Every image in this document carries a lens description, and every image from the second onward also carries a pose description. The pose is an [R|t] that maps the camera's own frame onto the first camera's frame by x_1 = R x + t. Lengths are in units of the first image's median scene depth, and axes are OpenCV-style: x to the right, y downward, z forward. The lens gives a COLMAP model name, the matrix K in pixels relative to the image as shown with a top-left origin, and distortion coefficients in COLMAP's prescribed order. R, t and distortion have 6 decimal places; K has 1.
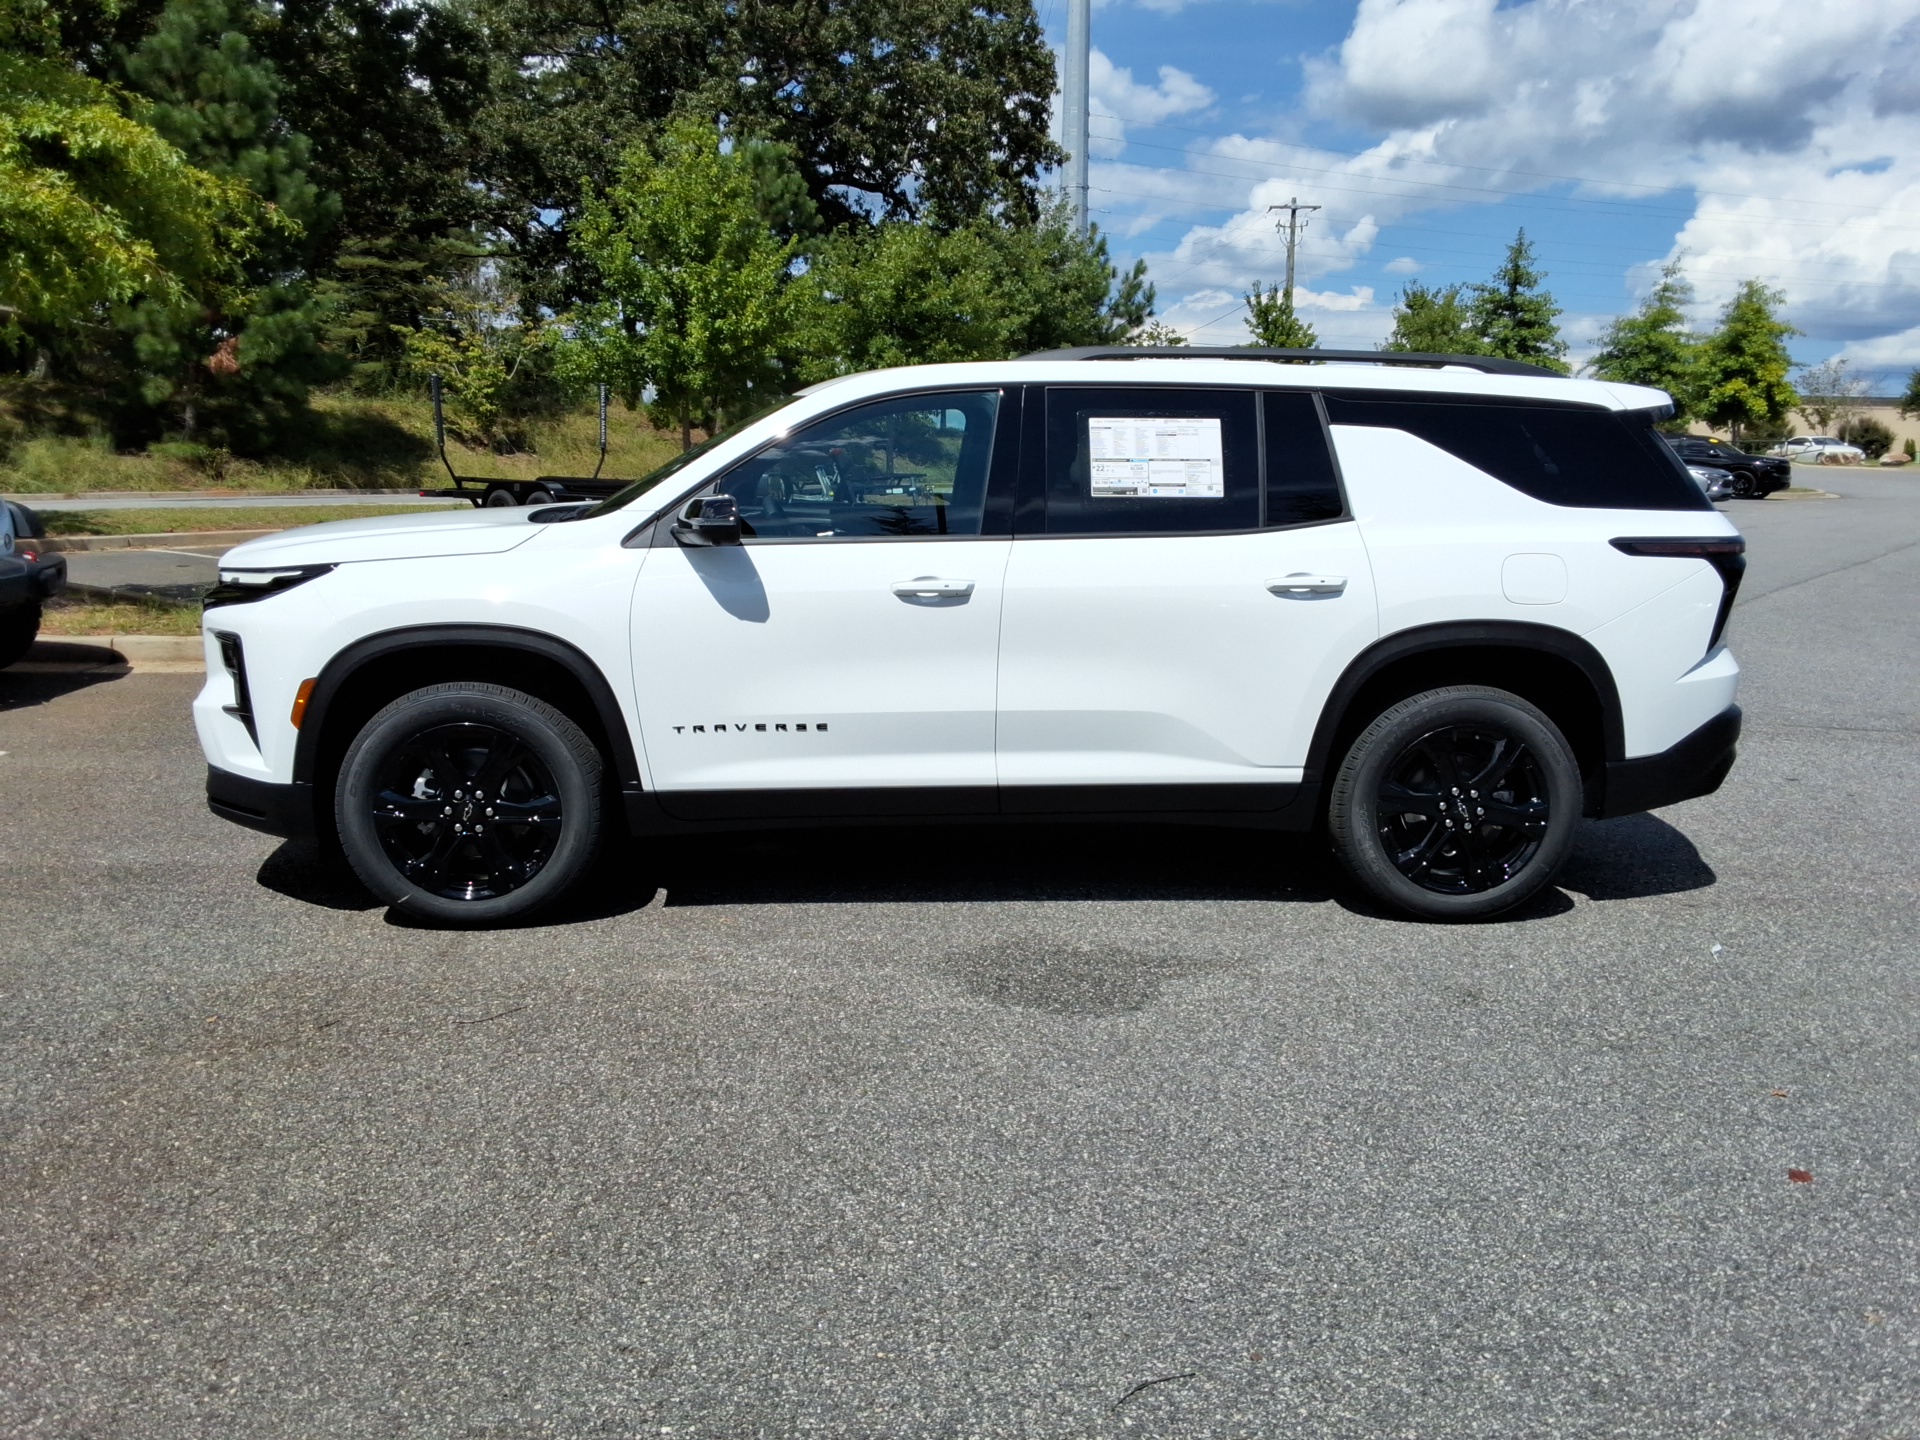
lens RADIAL K [[1542.5, 0, 965.5], [0, 1542.5, 710.4], [0, 0, 1]] dist [0.111878, -0.174215]
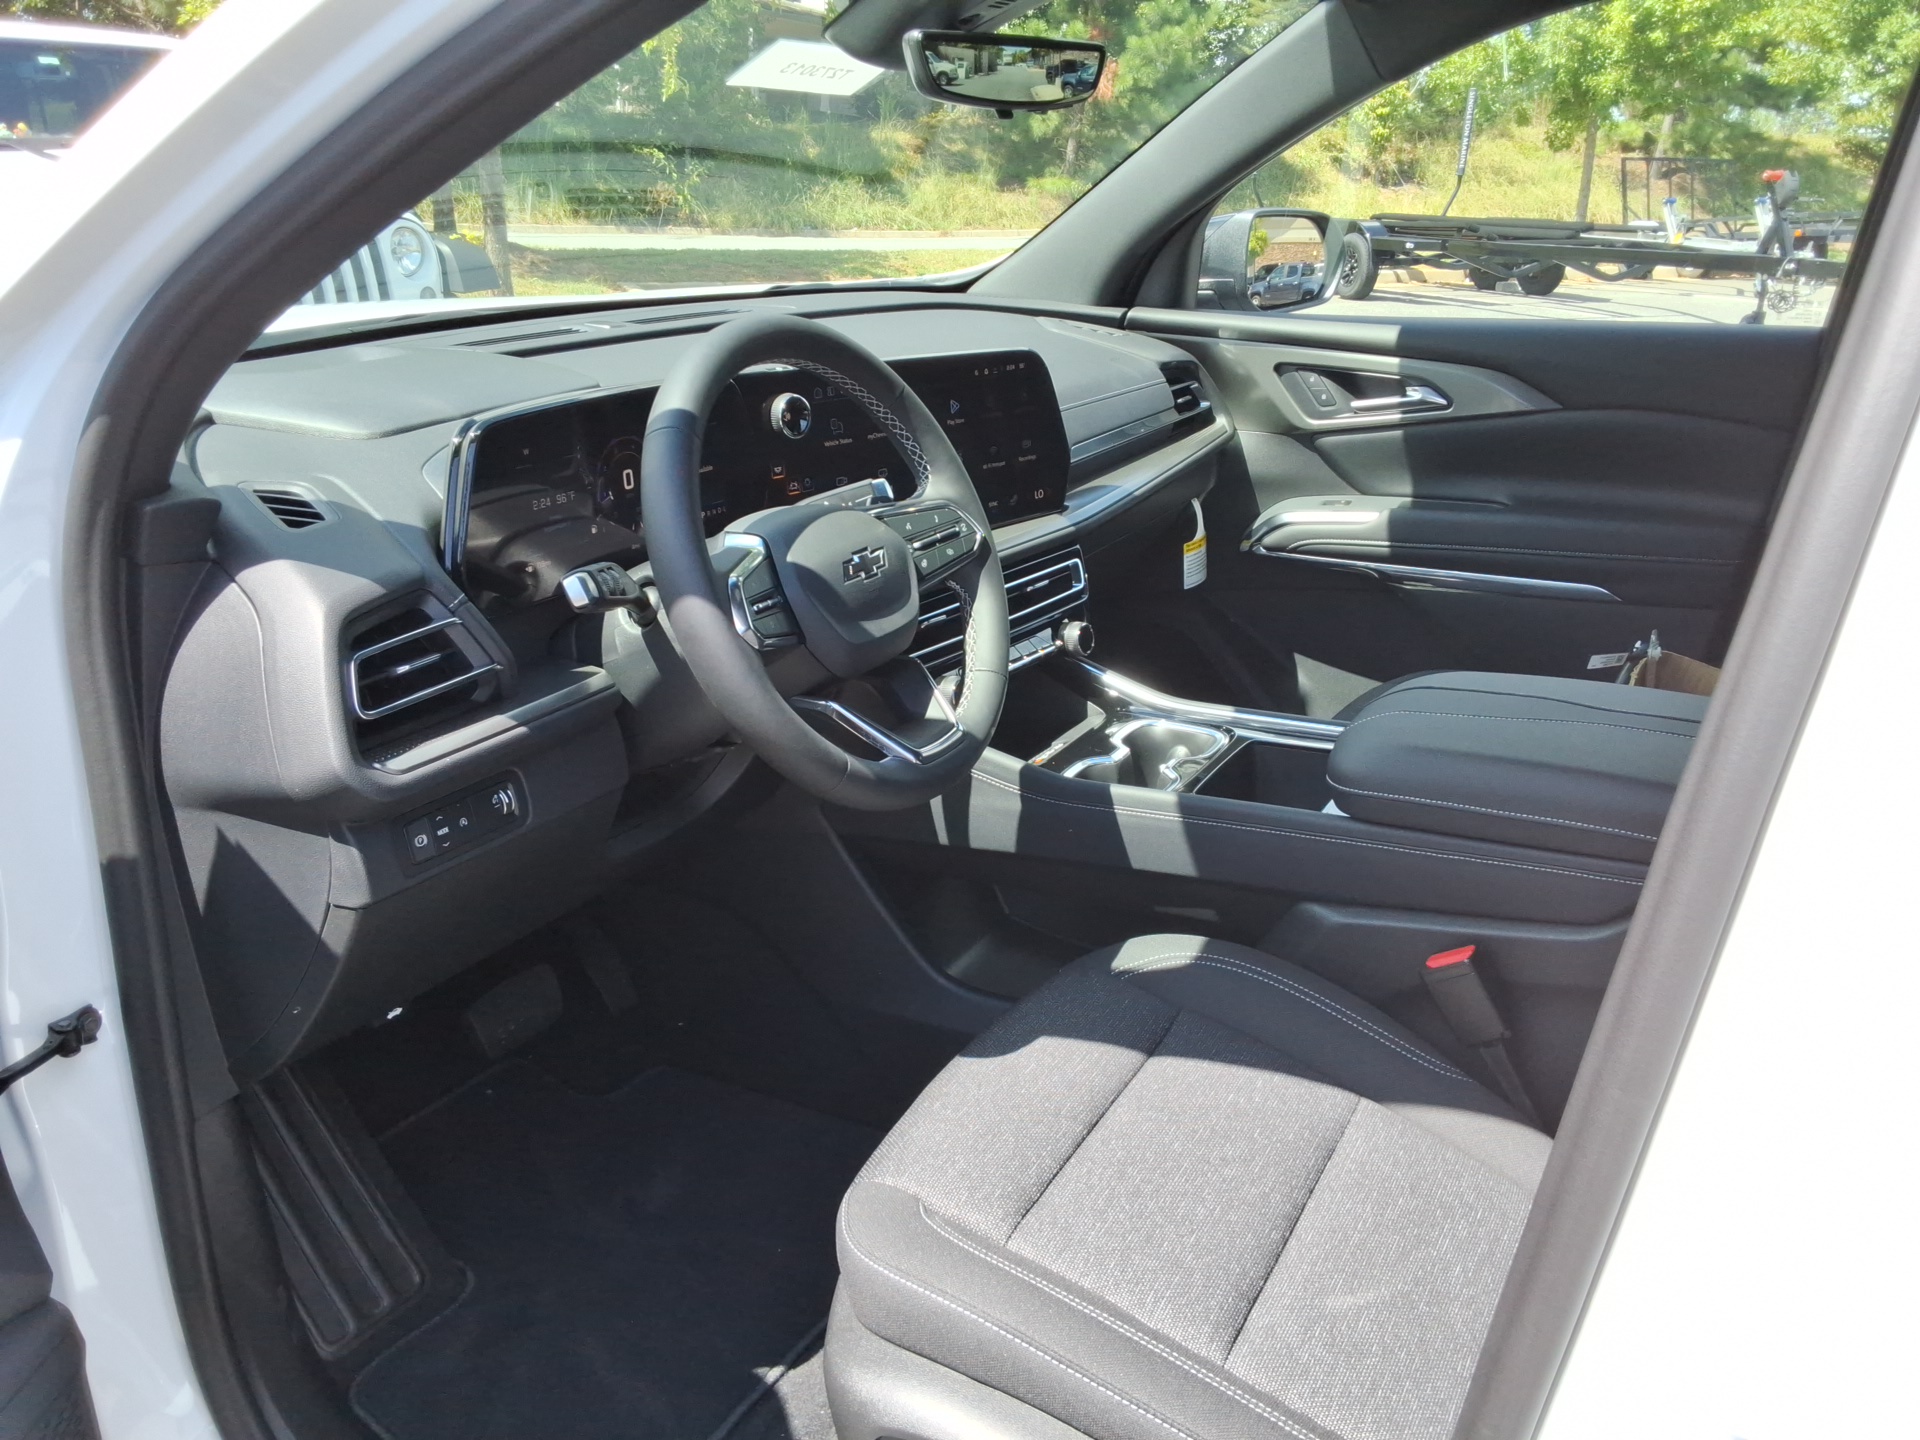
lens RADIAL K [[1542.5, 0, 959.4], [0, 1542.5, 675.0], [0, 0, 1]] dist [0.111878, -0.174215]
pose [[0.837969, 0.164482, -0.520339, 0.007408], [-0.091454, 0.982338, 0.163242, -0.024248], [0.537999, -0.089205, 0.838212, 0.158901]]
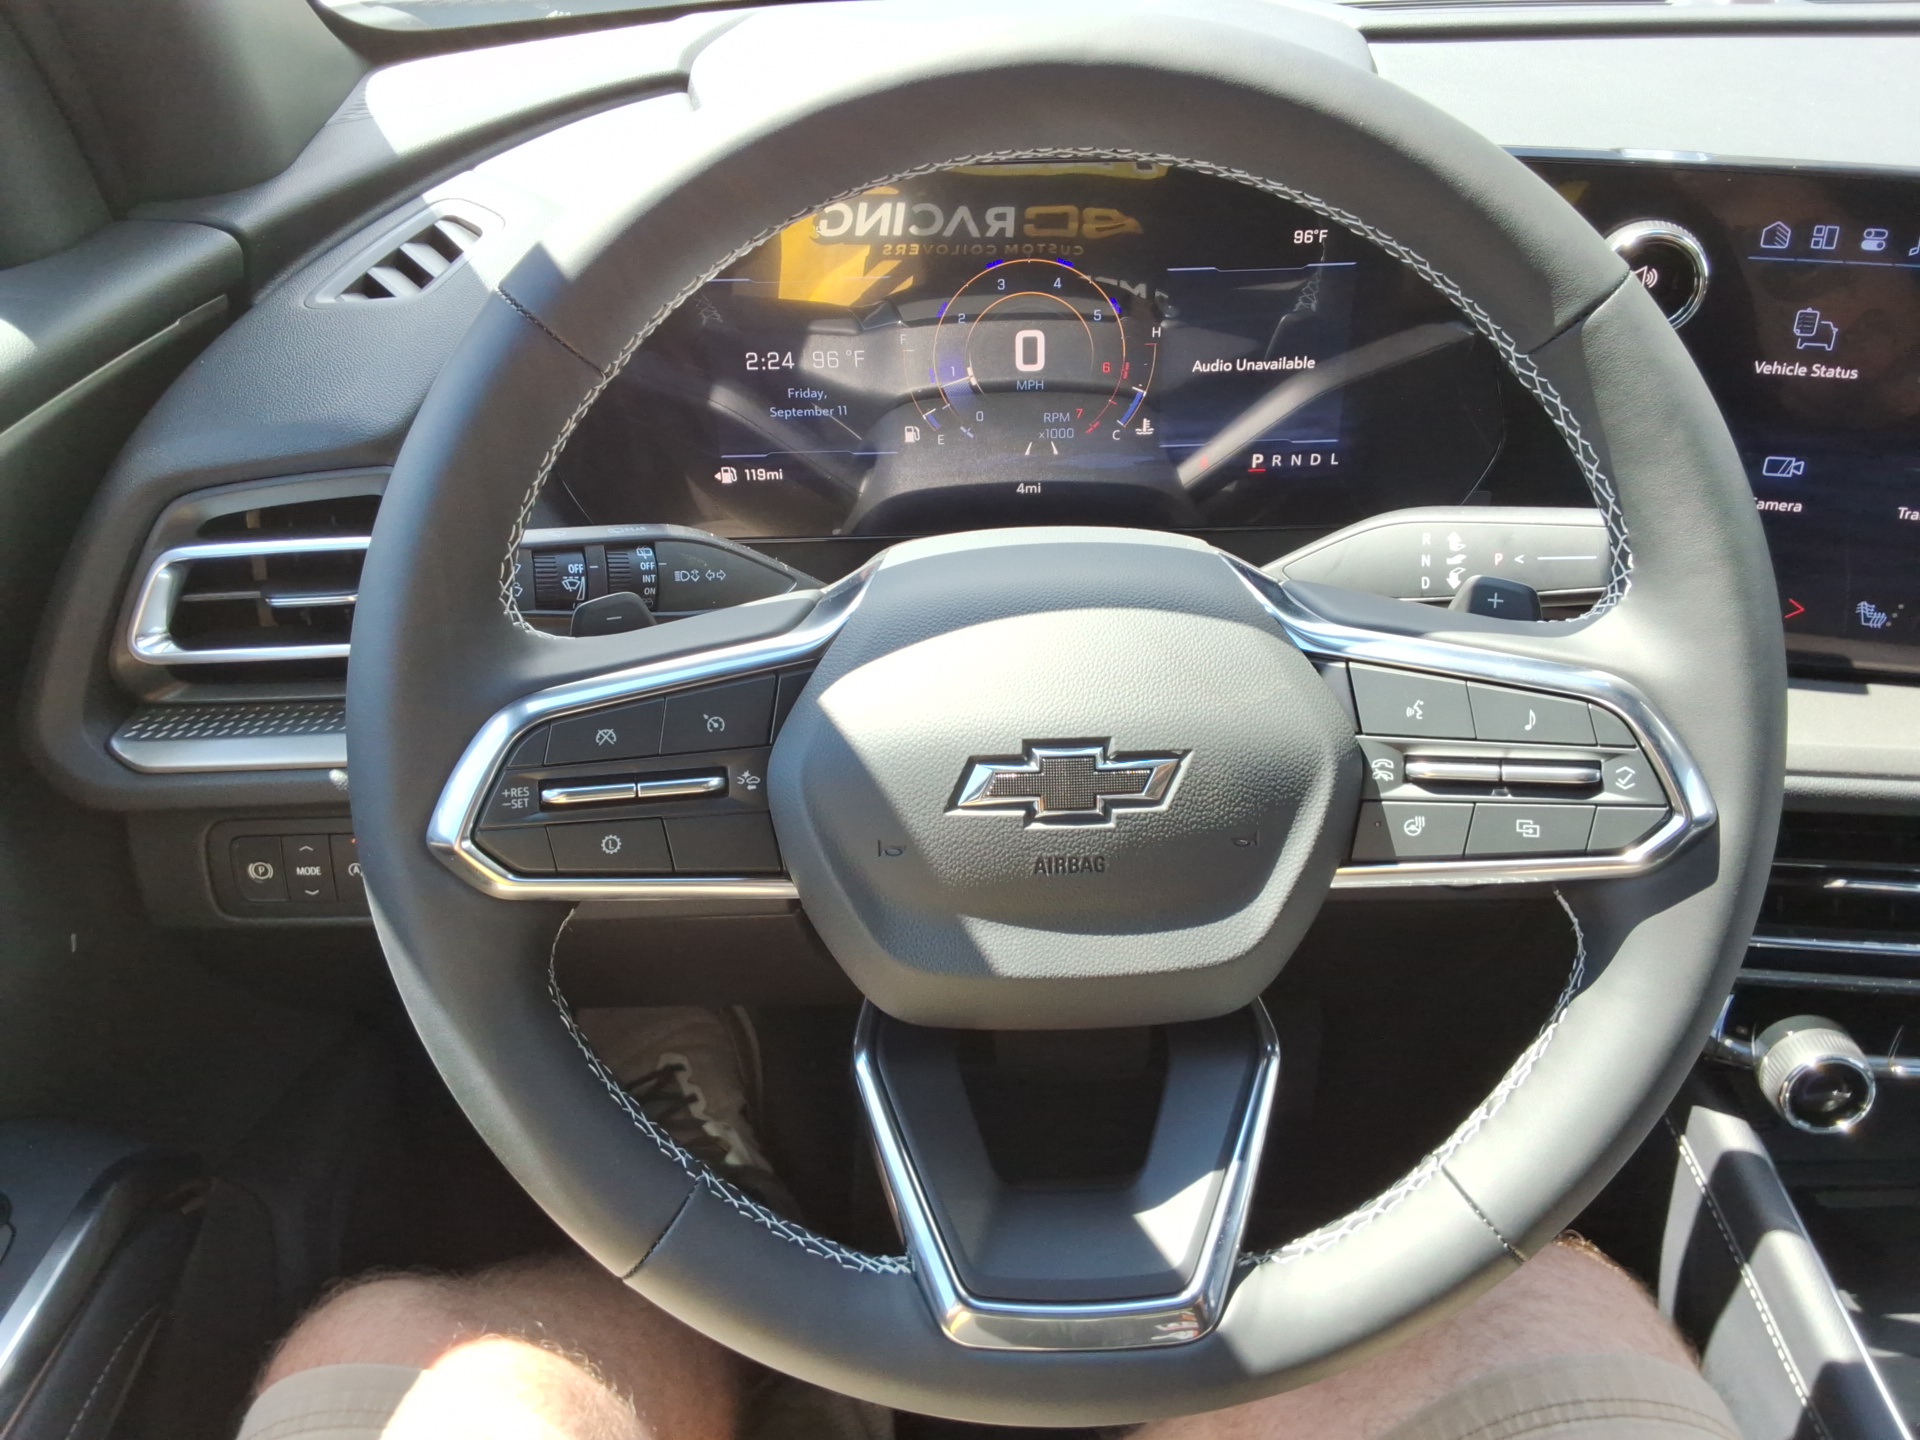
lens RADIAL K [[1542.5, 0, 971.5], [0, 1542.5, 710.9], [0, 0, 1]] dist [0.111878, -0.174215]
pose [[-0.038251, 0.524823, -0.850352, -0.004981], [-0.168950, 0.835327, 0.523149, -0.028503], [0.984882, 0.163677, 0.056717, 0.191928]]
